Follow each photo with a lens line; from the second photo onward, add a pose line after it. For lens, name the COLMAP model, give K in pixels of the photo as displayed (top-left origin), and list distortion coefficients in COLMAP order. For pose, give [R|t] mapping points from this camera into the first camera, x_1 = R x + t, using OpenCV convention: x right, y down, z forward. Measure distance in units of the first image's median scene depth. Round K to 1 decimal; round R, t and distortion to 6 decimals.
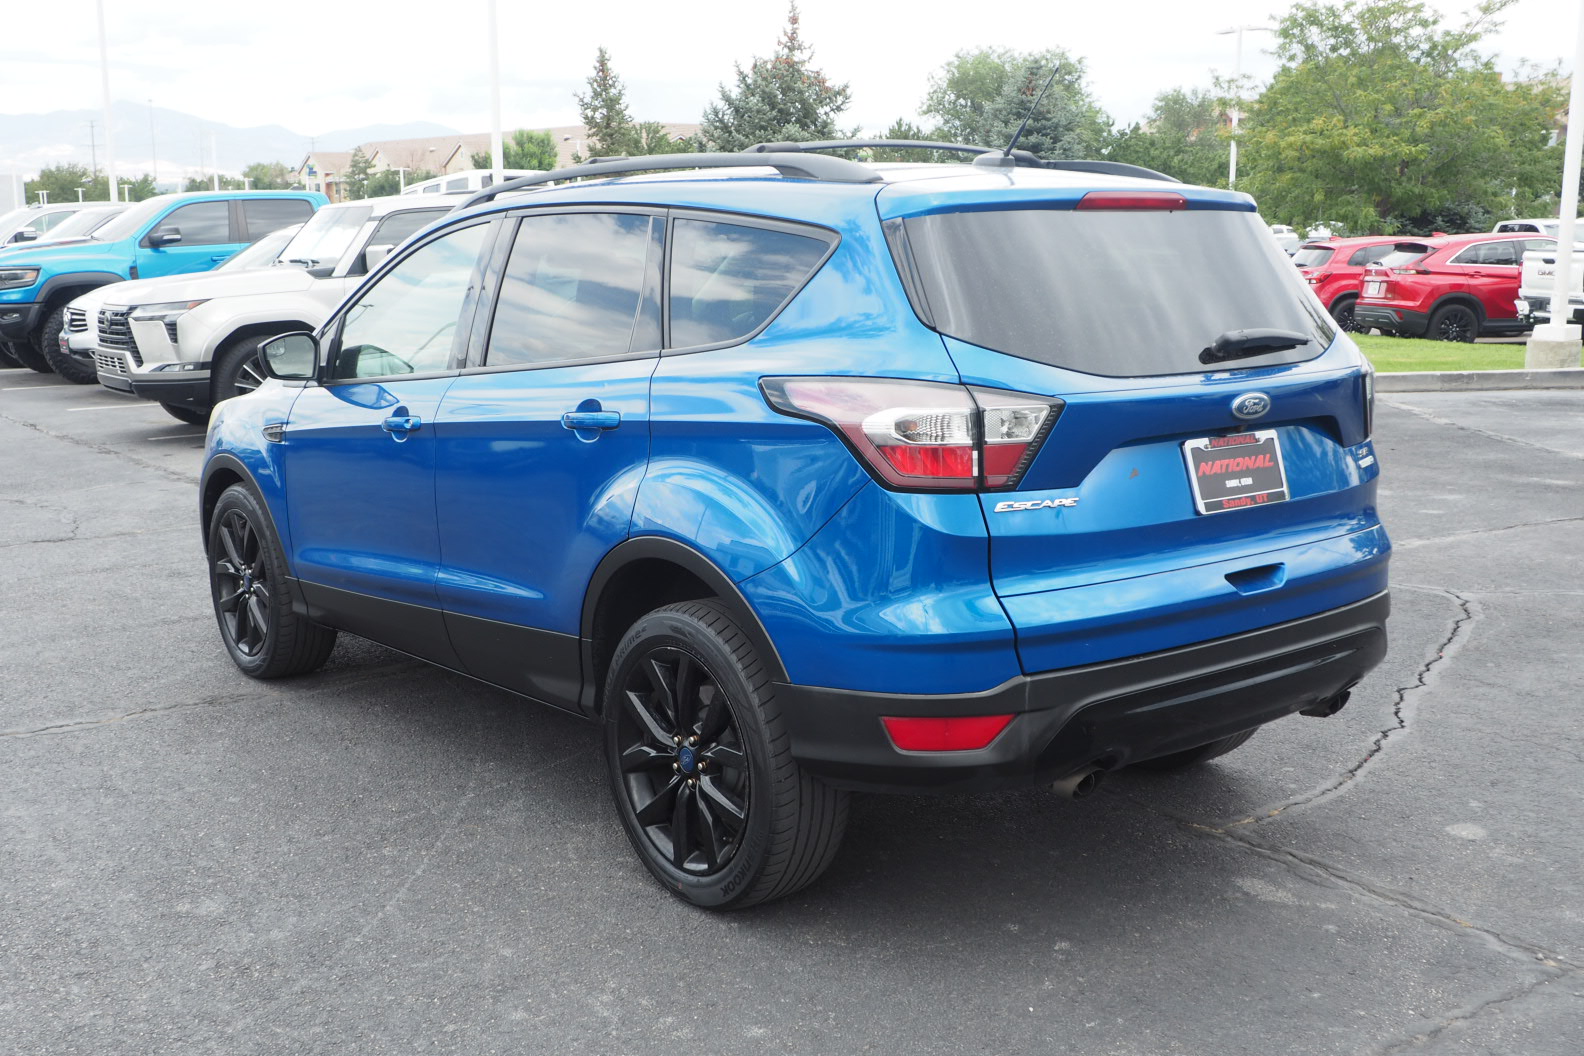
lens RADIAL K [[1679.0, 0, 721.4], [0, 1679.0, 532.4], [0, 0, 1]] dist [-0.016758, 0.015829]
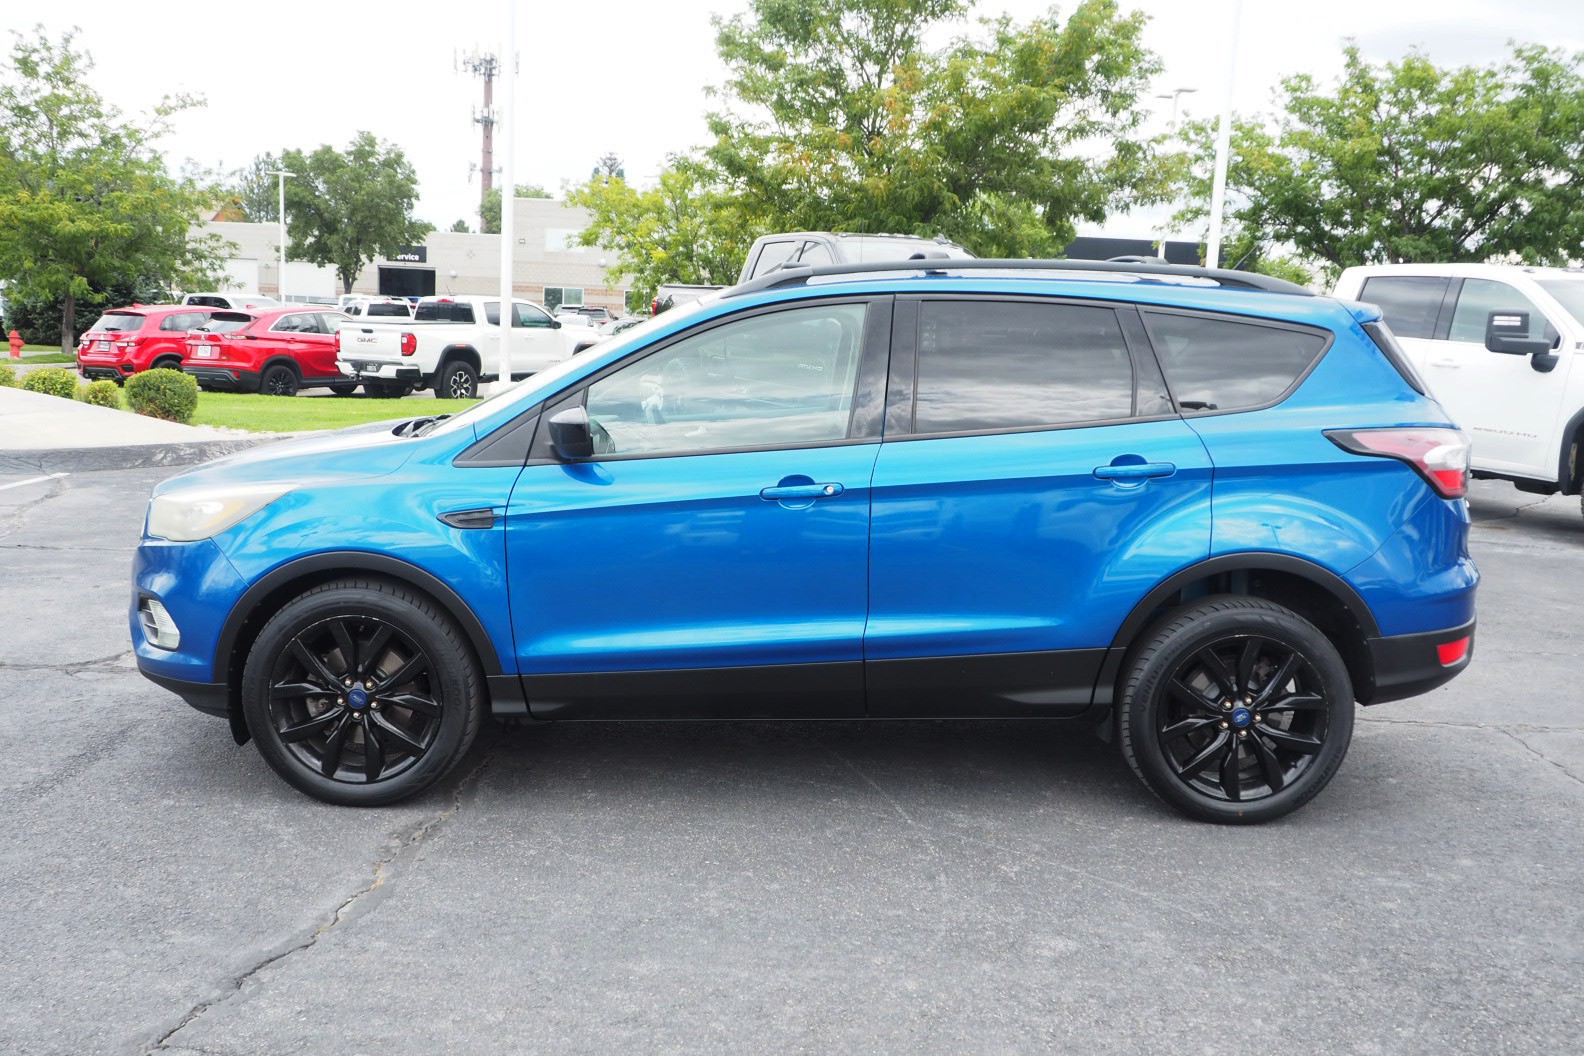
lens RADIAL K [[1454.1, 0, 792.0], [0, 1454.1, 528.0], [0, 0, 1]] dist [-0.003717, 0.000693]
pose [[0.603477, -0.087377, 0.792579, -1.281827], [0.104529, 0.994069, 0.030001, -0.098376], [-0.790500, 0.064742, 0.609031, 0.628568]]
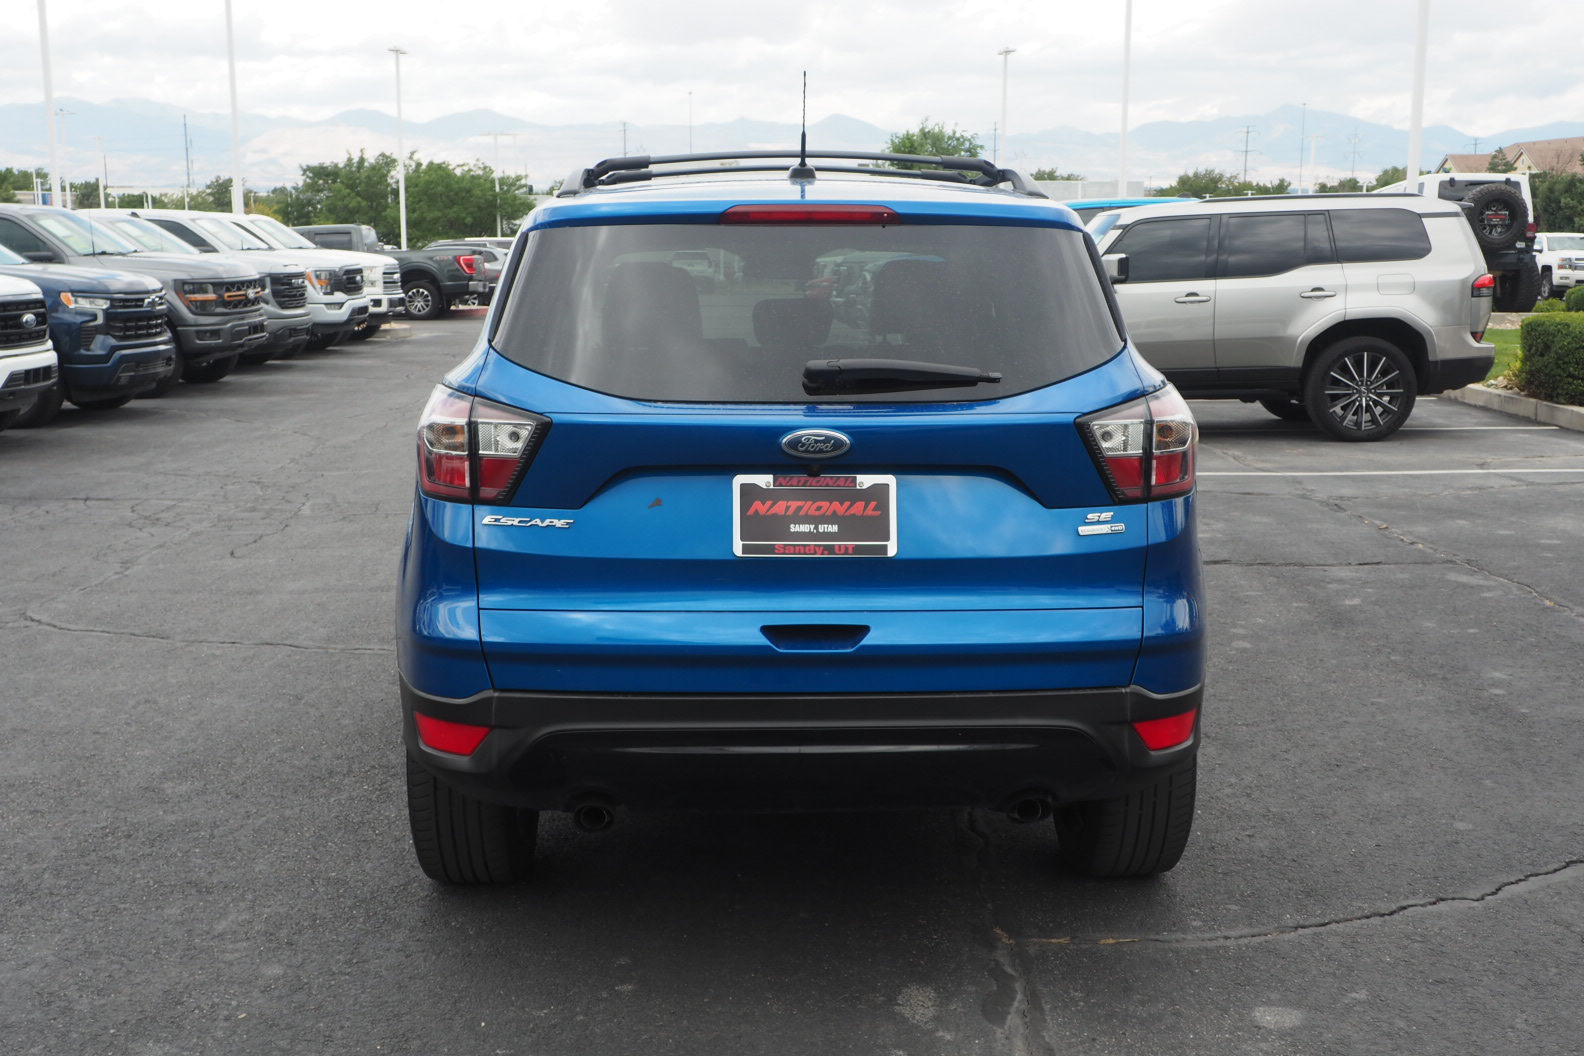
lens RADIAL K [[1724.7, 0, 764.9], [0, 1724.7, 549.7], [0, 0, 1]] dist [-0.000791, -0.014736]
pose [[0.809796, 0.113587, -0.575612, 0.802855], [-0.112904, 0.992913, 0.037095, -0.048694], [0.575746, 0.034950, 0.816881, 0.225776]]
